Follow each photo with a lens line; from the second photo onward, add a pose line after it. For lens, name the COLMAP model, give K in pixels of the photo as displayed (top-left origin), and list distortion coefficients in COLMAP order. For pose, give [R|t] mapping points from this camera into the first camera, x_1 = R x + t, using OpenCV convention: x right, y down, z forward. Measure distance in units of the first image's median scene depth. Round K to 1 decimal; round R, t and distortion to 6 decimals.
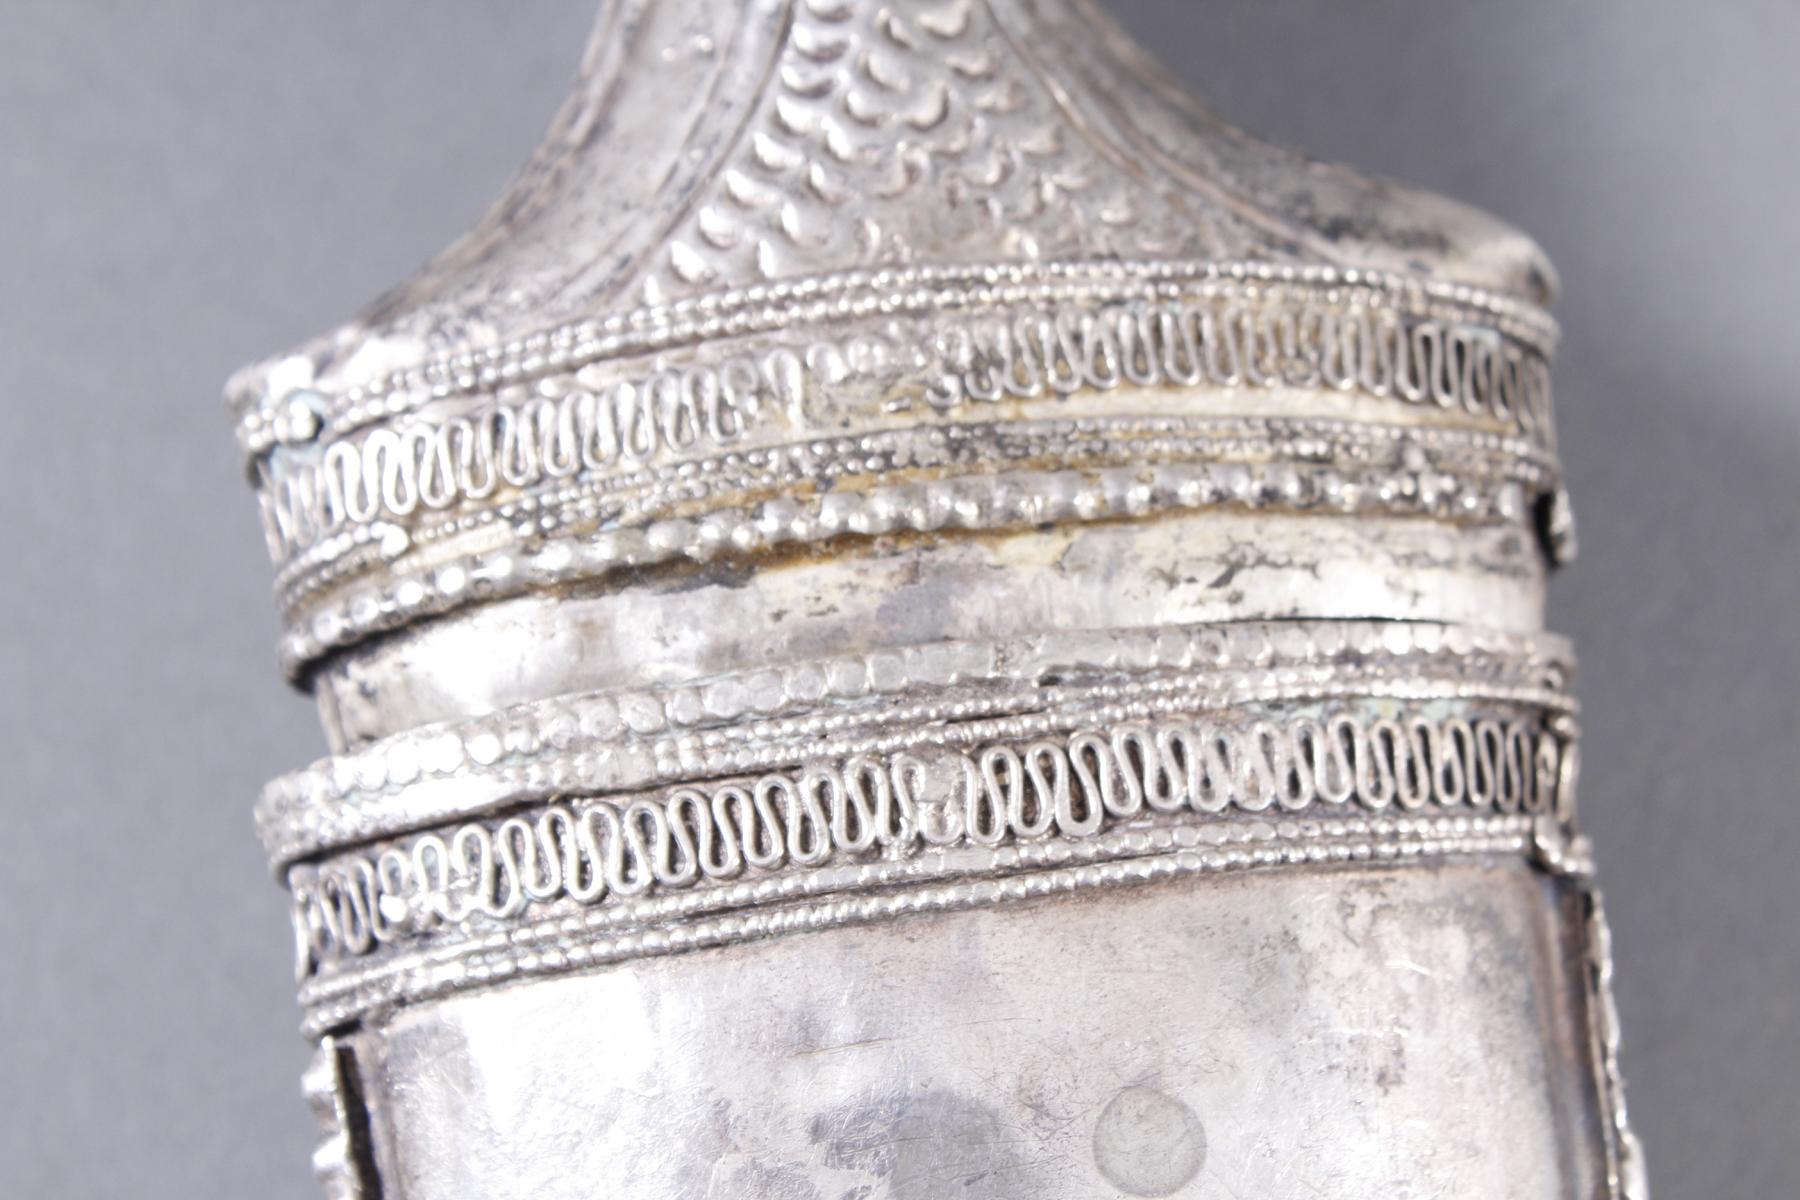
lens RADIAL K [[4570.0, 0, 901.2], [0, 4570.0, 599.3], [0, 0, 1]] dist [0.014112, 0.000000]
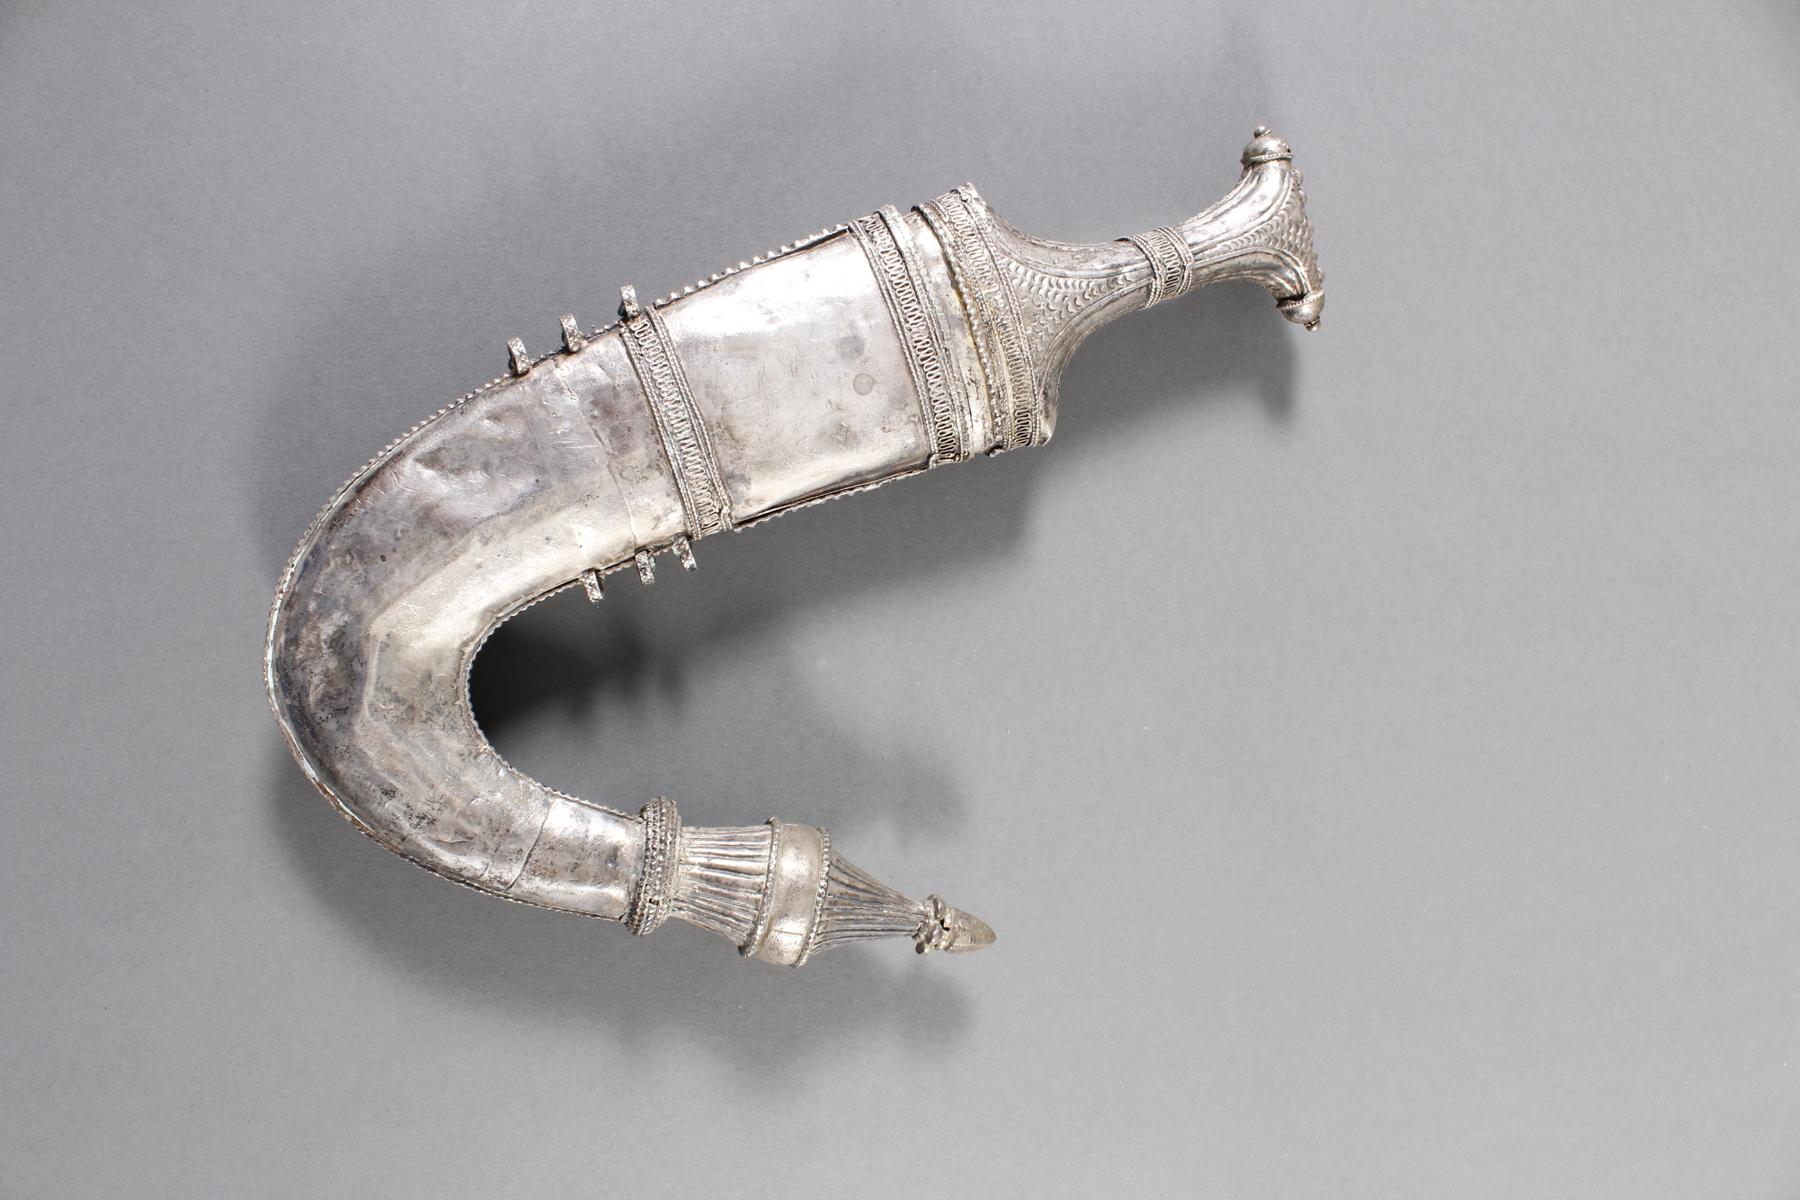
lens RADIAL K [[1708.4, 0, 897.3], [0, 1708.4, 597.0], [0, 0, 1]] dist [-0.010258, 0.000000]
pose [[0.205795, 0.977954, 0.035415, 0.221153], [-0.978326, 0.204754, 0.030892, 0.067627], [0.022960, -0.041005, 0.998895, -0.912352]]
